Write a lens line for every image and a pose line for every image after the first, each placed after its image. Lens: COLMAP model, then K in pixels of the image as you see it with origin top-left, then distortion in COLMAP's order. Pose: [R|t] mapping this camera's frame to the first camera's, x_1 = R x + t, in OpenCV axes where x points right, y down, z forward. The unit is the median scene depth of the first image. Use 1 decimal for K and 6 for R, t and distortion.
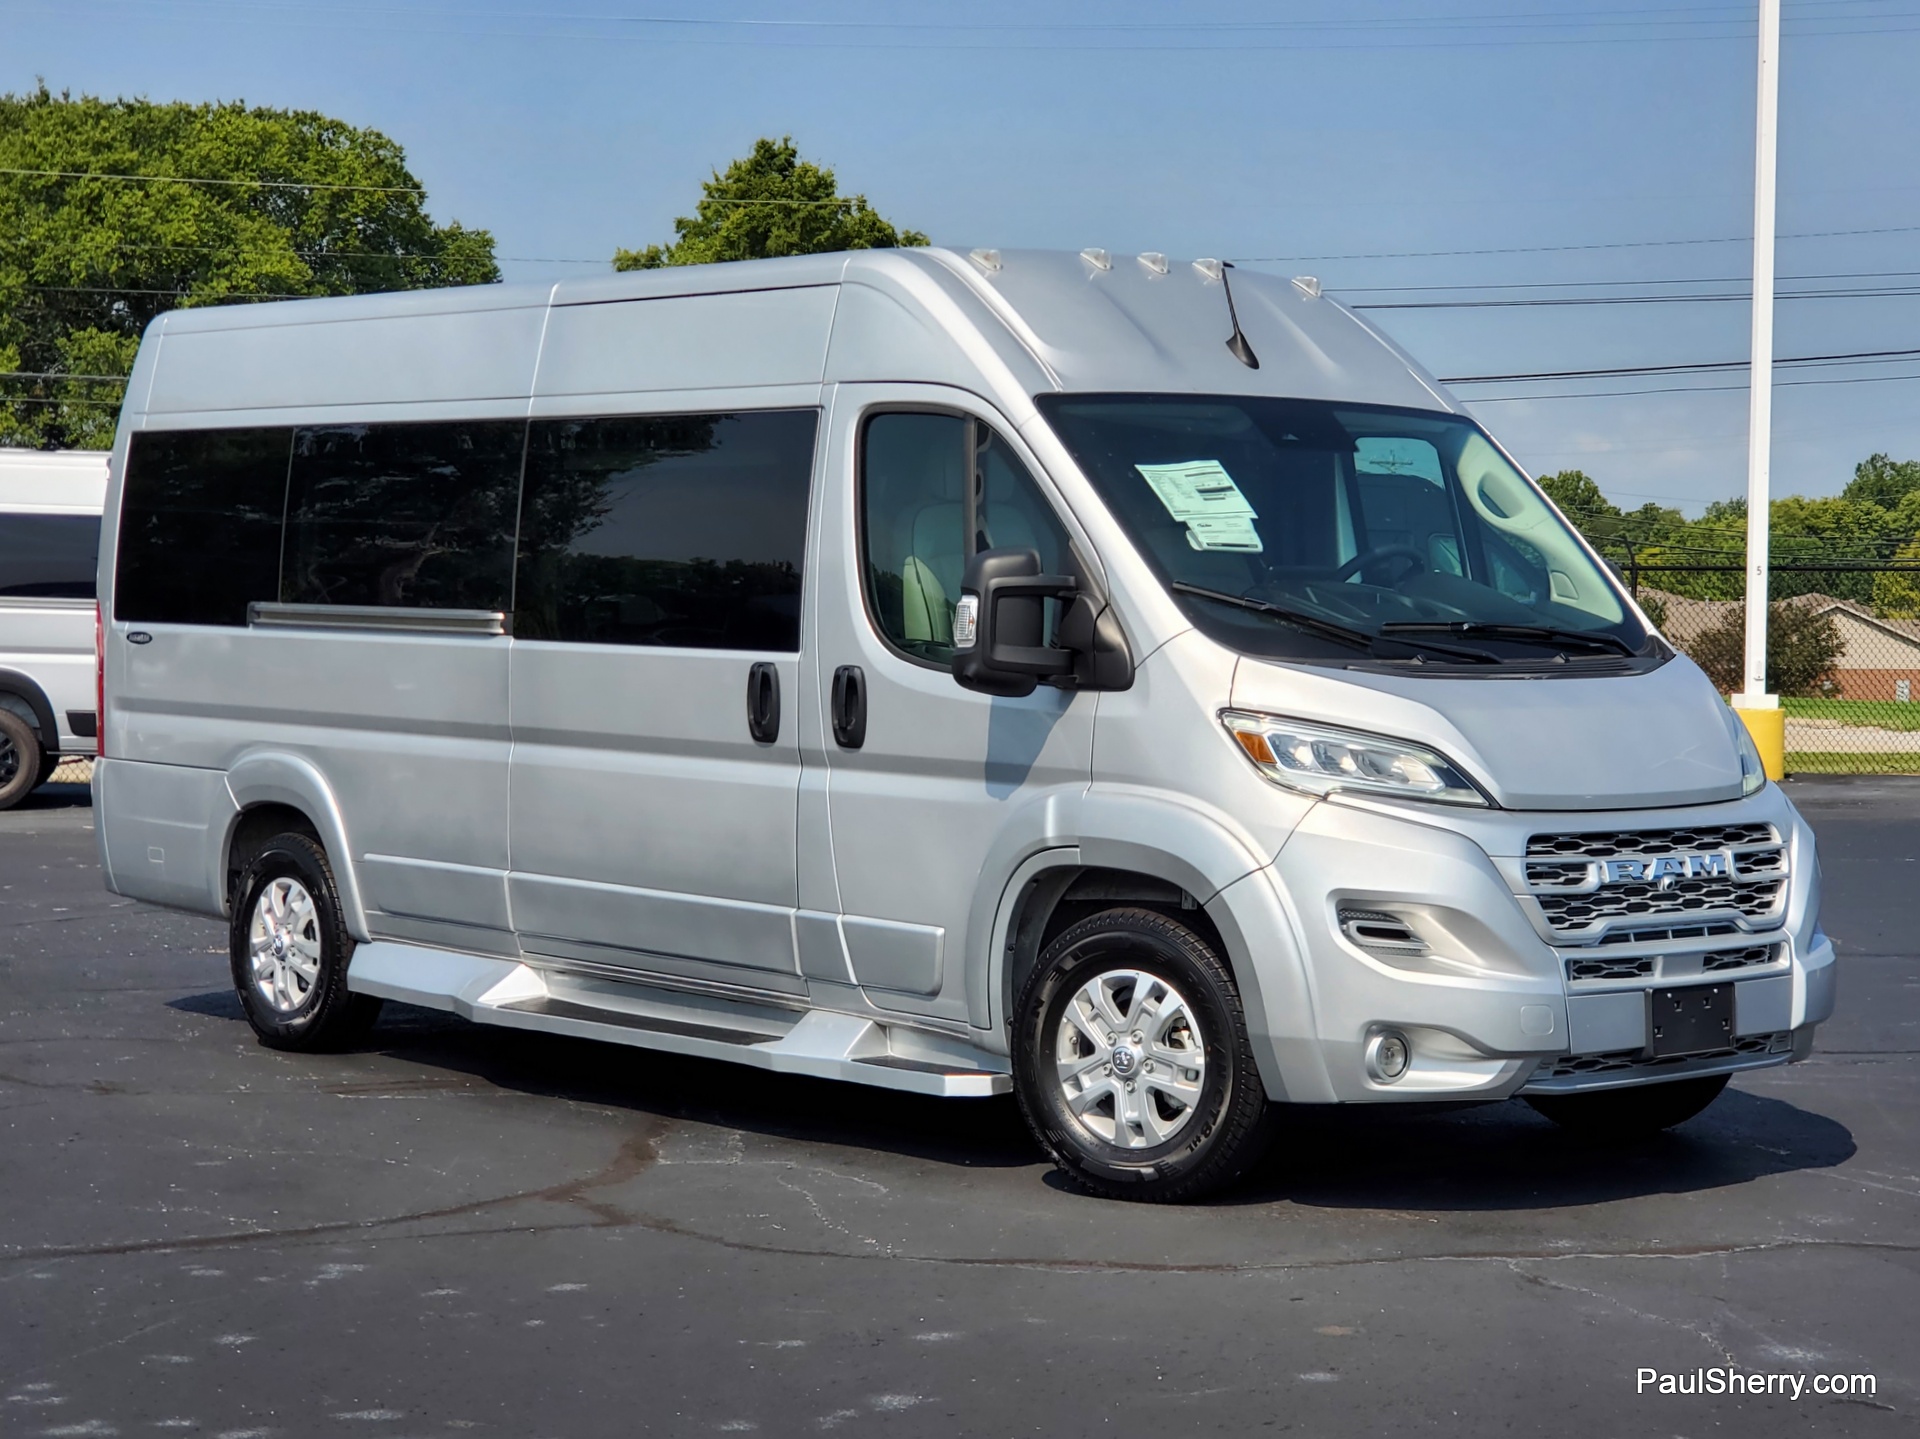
lens RADIAL K [[2900.0, 0, 960.0], [0, 2900.0, 719.5], [0, 0, 1]] dist [-0.004439, 0.079406]
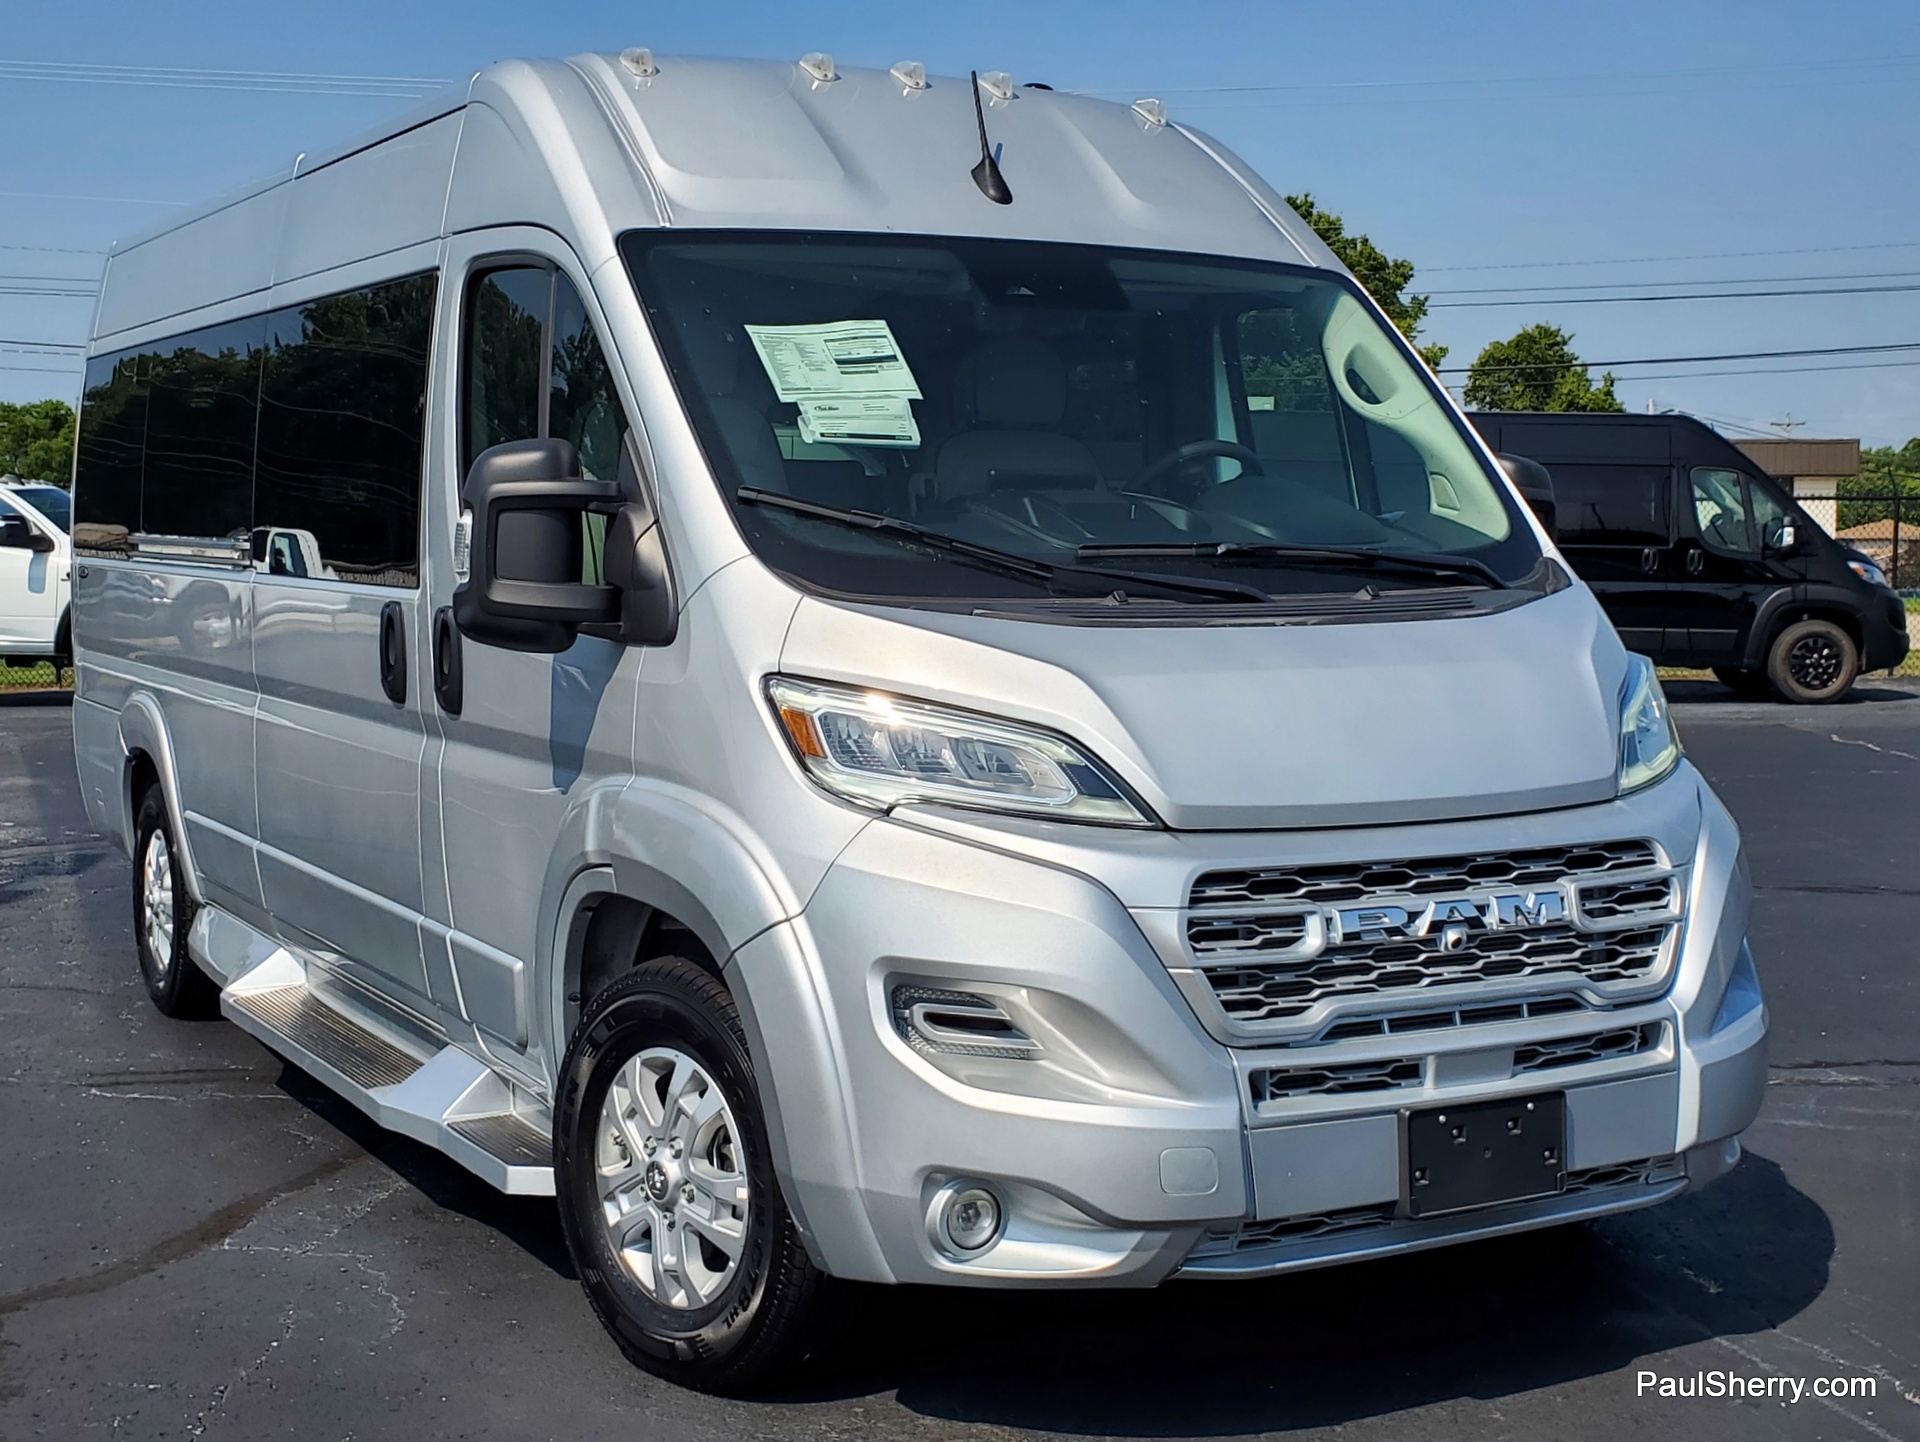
lens RADIAL K [[2399.8, 0, 960.0], [0, 2399.8, 721.0], [0, 0, 1]] dist [0.131627, -0.026396]
pose [[0.990495, 0.002216, -0.137534, 0.205018], [0.002883, 0.999316, 0.036861, -0.012930], [0.137522, -0.036907, 0.989811, 0.440517]]
